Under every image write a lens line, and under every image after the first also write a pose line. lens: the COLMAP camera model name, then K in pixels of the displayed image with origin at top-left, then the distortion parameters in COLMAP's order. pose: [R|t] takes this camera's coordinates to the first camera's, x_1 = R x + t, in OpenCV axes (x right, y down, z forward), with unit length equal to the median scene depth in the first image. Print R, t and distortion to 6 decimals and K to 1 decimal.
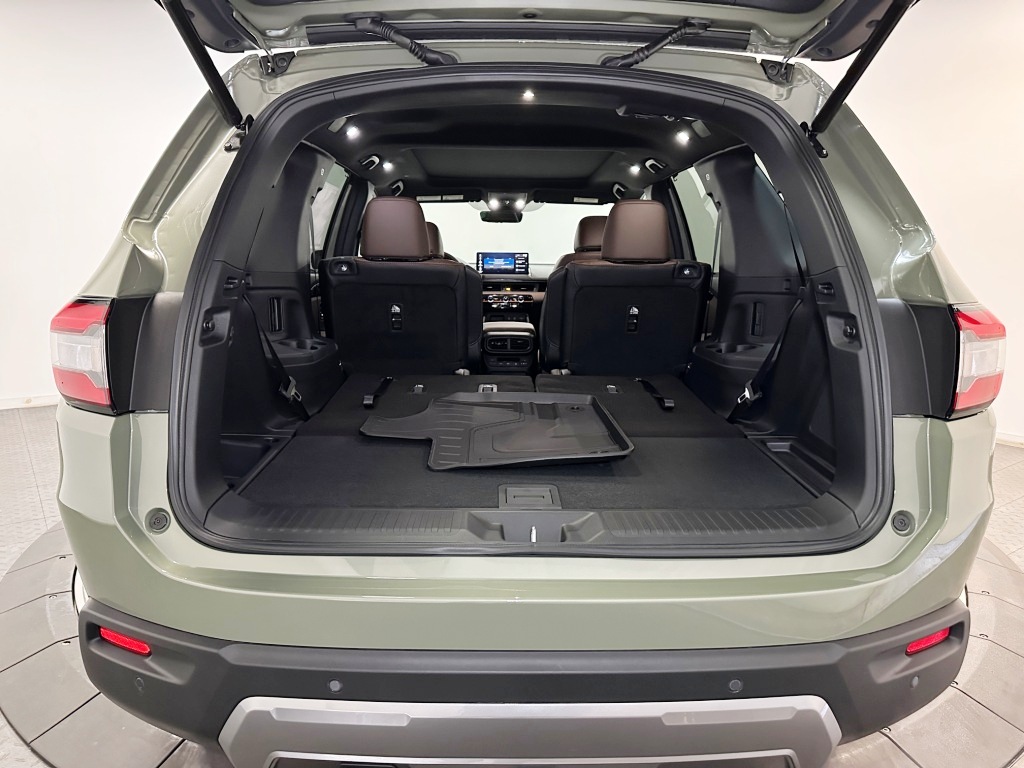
lens RADIAL K [[733.6, 0, 503.5], [0, 733.6, 386.5], [0, 0, 1]] dist [0.036269, -0.039689]
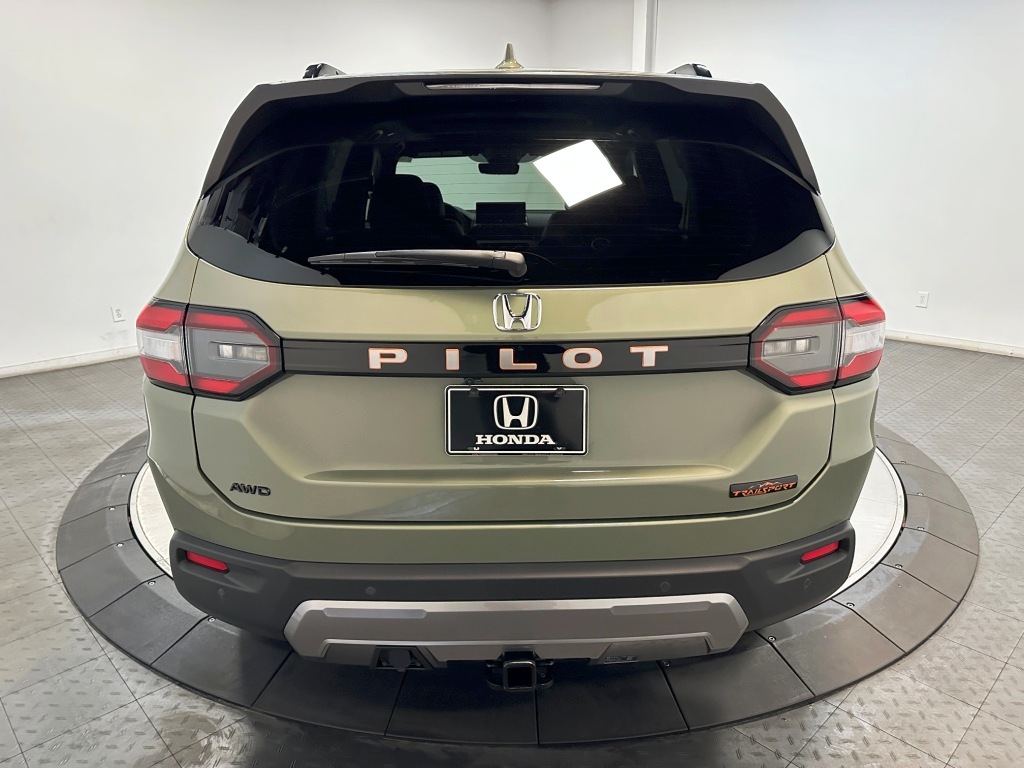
lens RADIAL K [[733.6, 0, 518.4], [0, 733.6, 380.6], [0, 0, 1]] dist [0.036269, -0.039689]
pose [[0.999850, -0.012749, 0.011752, 0.030968], [0.011510, 0.994910, 0.100105, -0.104115], [-0.012968, -0.099955, 0.994907, -0.287651]]
